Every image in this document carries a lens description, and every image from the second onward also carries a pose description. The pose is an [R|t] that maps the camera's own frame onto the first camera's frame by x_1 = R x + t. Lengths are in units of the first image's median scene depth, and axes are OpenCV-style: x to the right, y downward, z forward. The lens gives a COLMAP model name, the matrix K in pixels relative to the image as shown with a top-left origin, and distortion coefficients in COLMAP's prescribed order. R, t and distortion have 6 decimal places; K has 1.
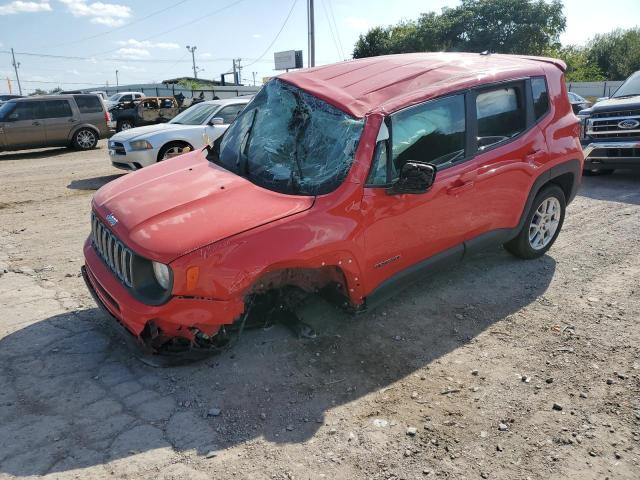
lens RADIAL K [[484.0, 0, 319.1], [0, 484.0, 242.3], [0, 0, 1]] dist [0.015210, 0.002410]
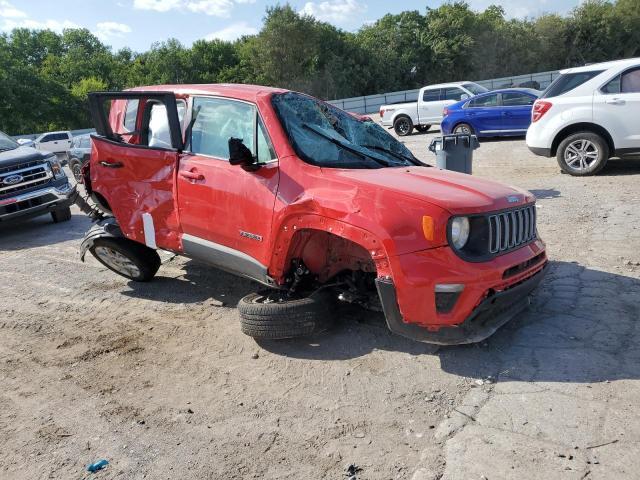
lens RADIAL K [[484.0, 0, 321.1], [0, 484.0, 239.4], [0, 0, 1]] dist [0.015210, 0.002410]
pose [[-0.198051, -0.198408, 0.959901, -0.521213], [0.382280, 0.886116, 0.262031, -0.152927], [-0.902573, 0.418846, -0.099649, 0.575496]]
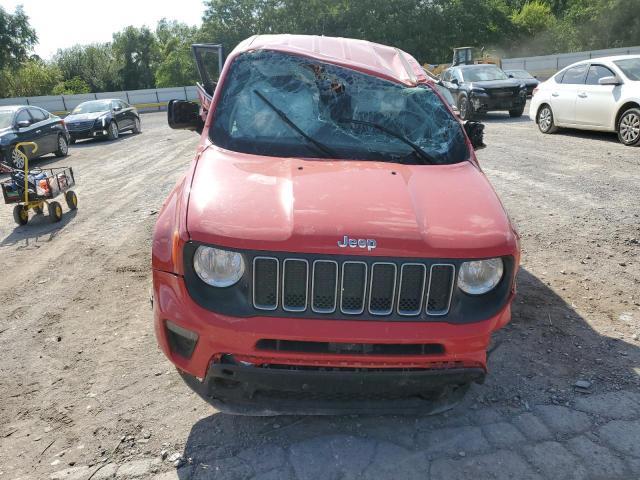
lens RADIAL K [[484.0, 0, 317.7], [0, 484.0, 237.8], [0, 0, 1]] dist [0.015210, 0.002410]
pose [[0.575536, -0.261557, 0.774820, -0.364857], [0.287899, 0.951621, 0.107389, -0.051980], [-0.765423, 0.161263, 0.622994, 0.239961]]
